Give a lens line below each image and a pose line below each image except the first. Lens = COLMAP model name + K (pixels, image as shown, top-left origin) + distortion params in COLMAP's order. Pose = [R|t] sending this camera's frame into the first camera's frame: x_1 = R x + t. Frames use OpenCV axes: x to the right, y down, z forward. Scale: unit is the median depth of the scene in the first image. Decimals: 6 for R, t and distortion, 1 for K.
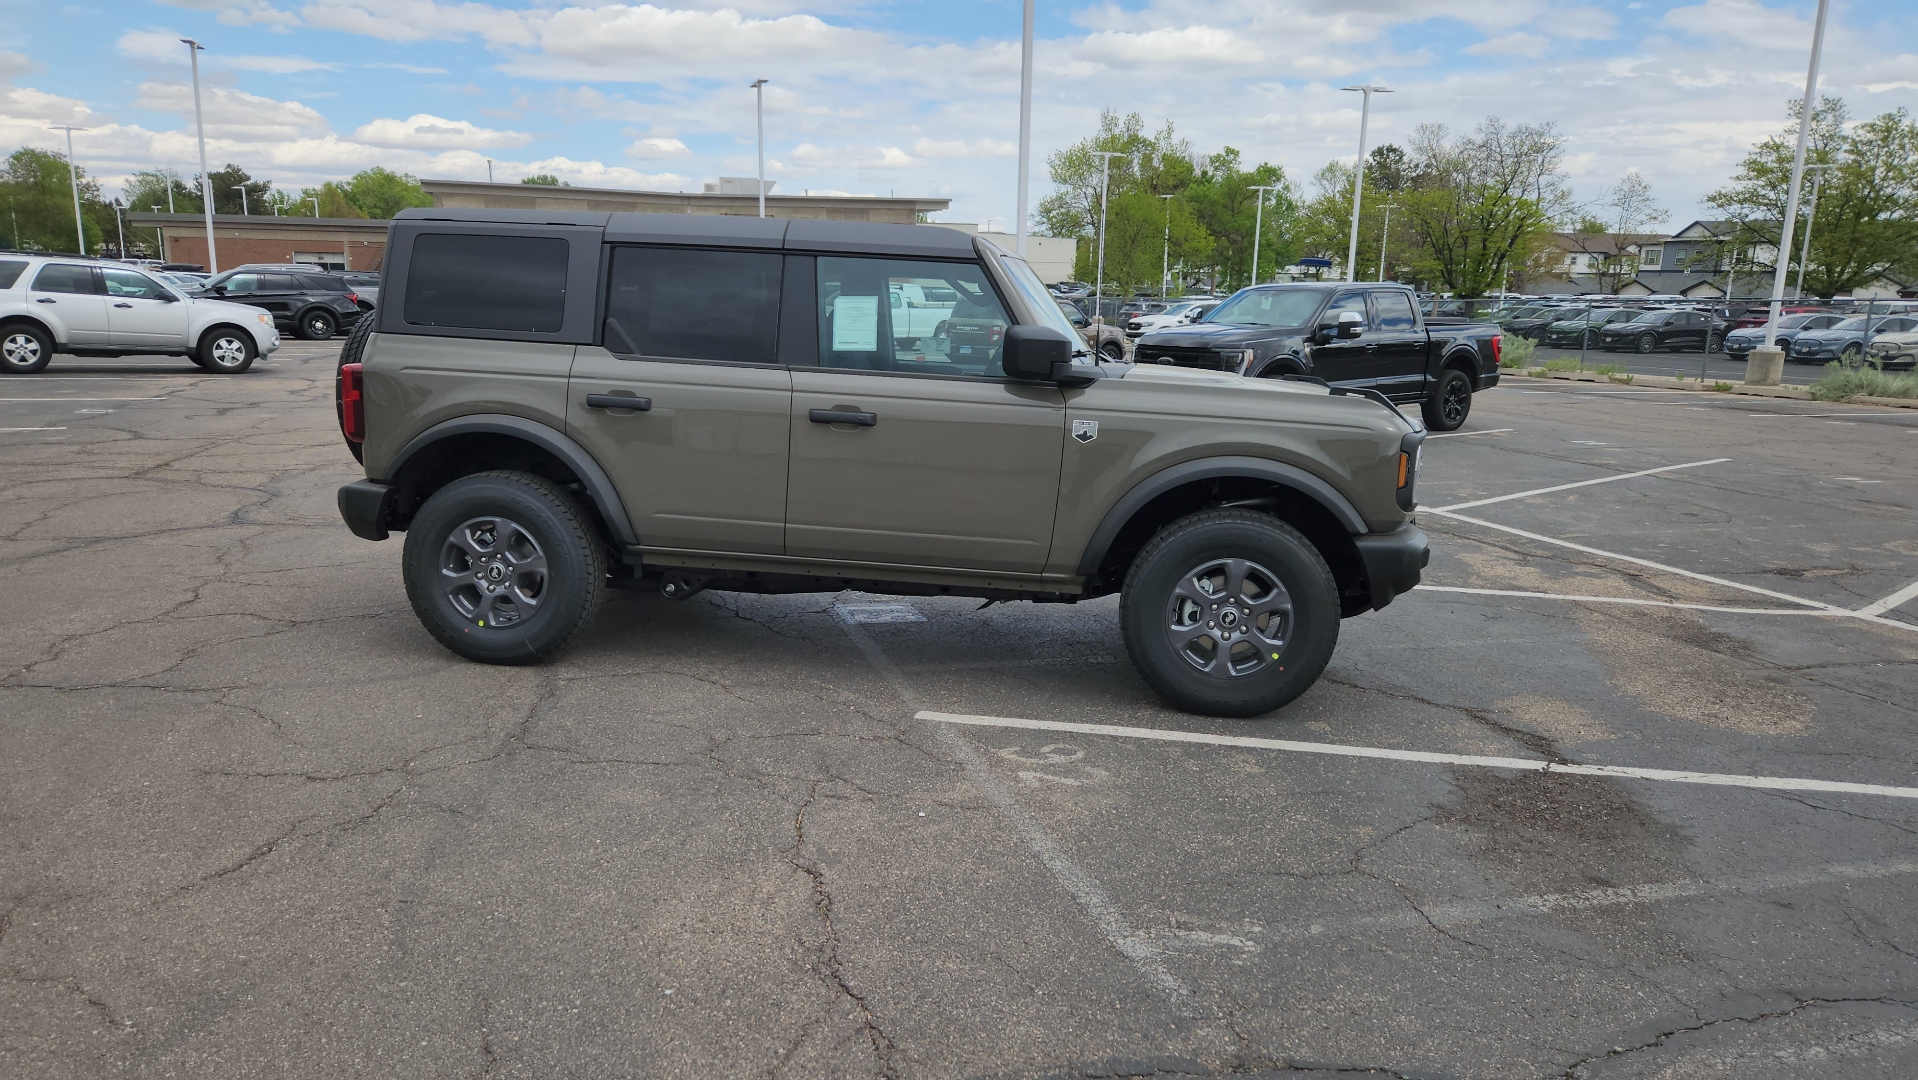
lens RADIAL K [[1286.7, 0, 938.9], [0, 1286.7, 534.5], [0, 0, 1]] dist [0.068968, -0.055738]
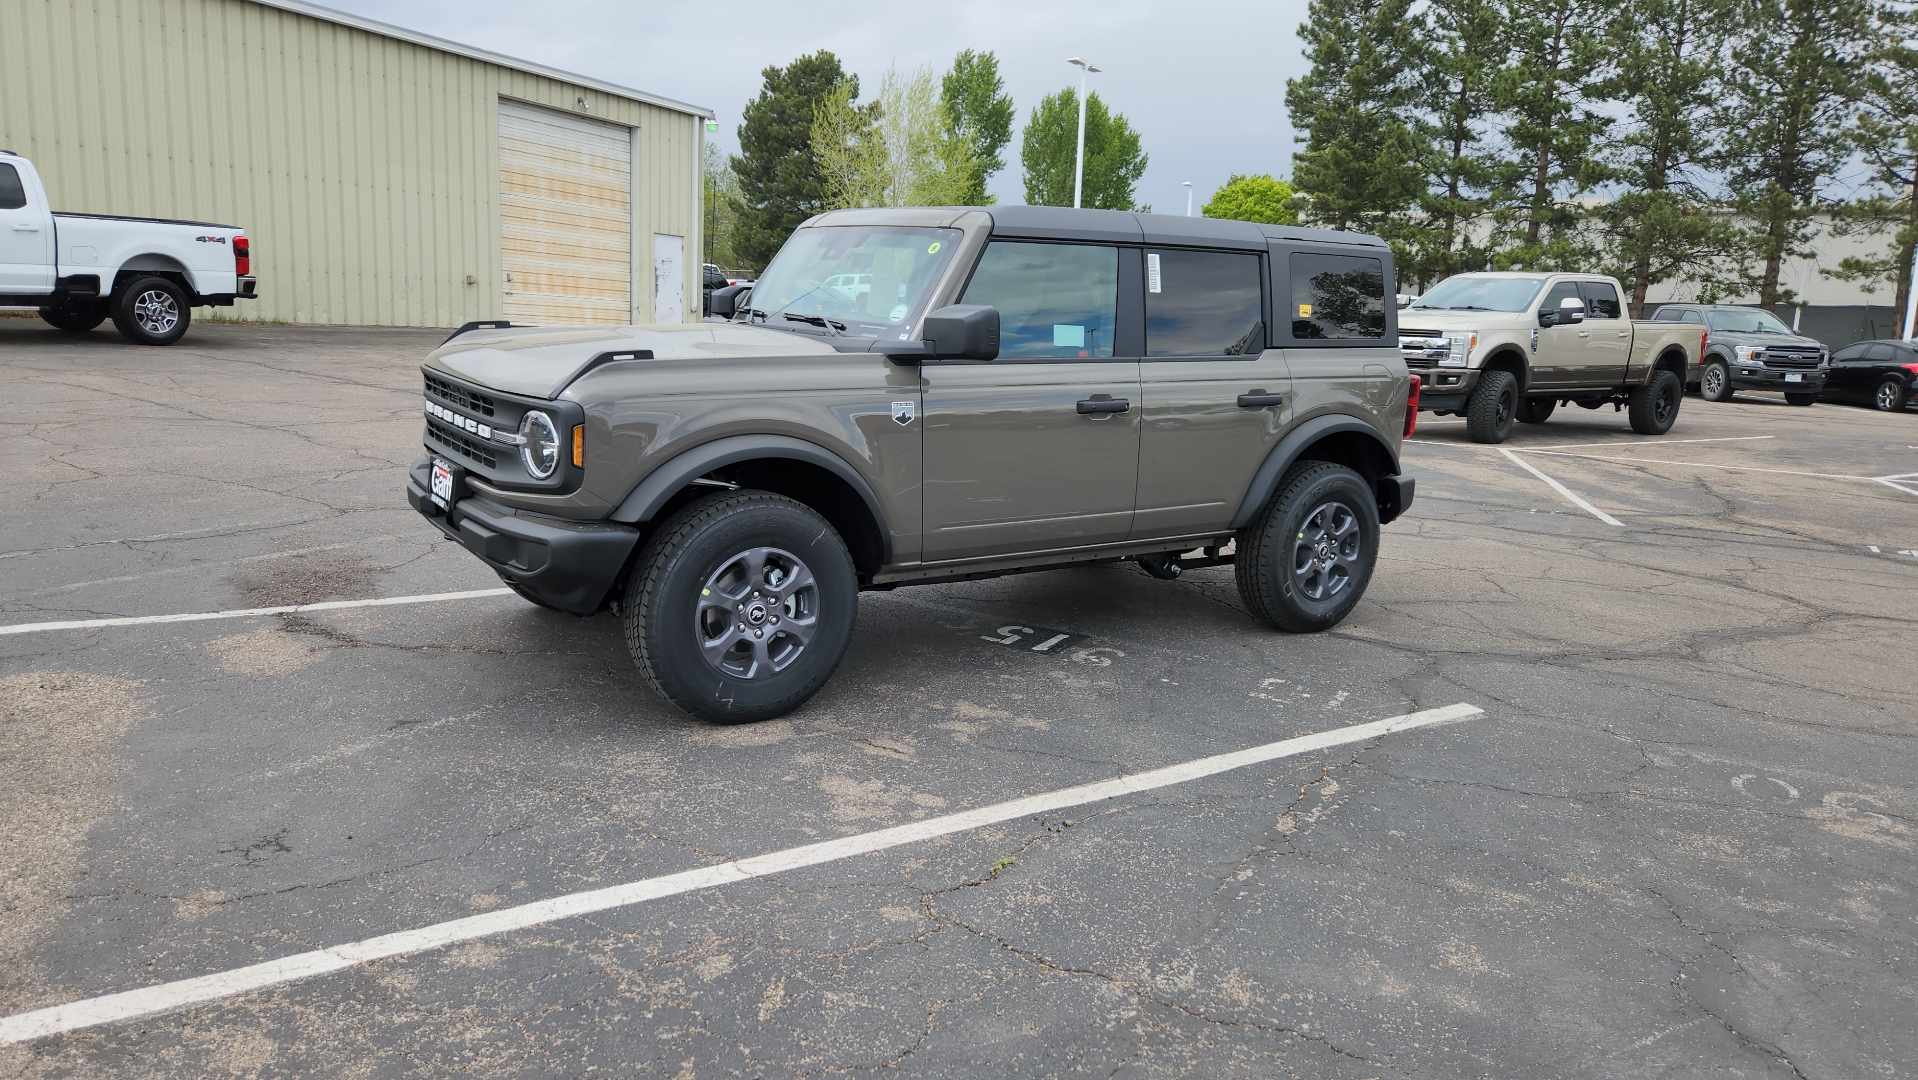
lens RADIAL K [[1286.7, 0, 923.6], [0, 1286.7, 542.5], [0, 0, 1]] dist [0.068968, -0.055738]
pose [[-0.732828, 0.063107, -0.677481, 0.751531], [-0.187672, 0.938319, 0.290409, -0.304056], [0.654020, 0.339964, -0.675783, 1.914675]]
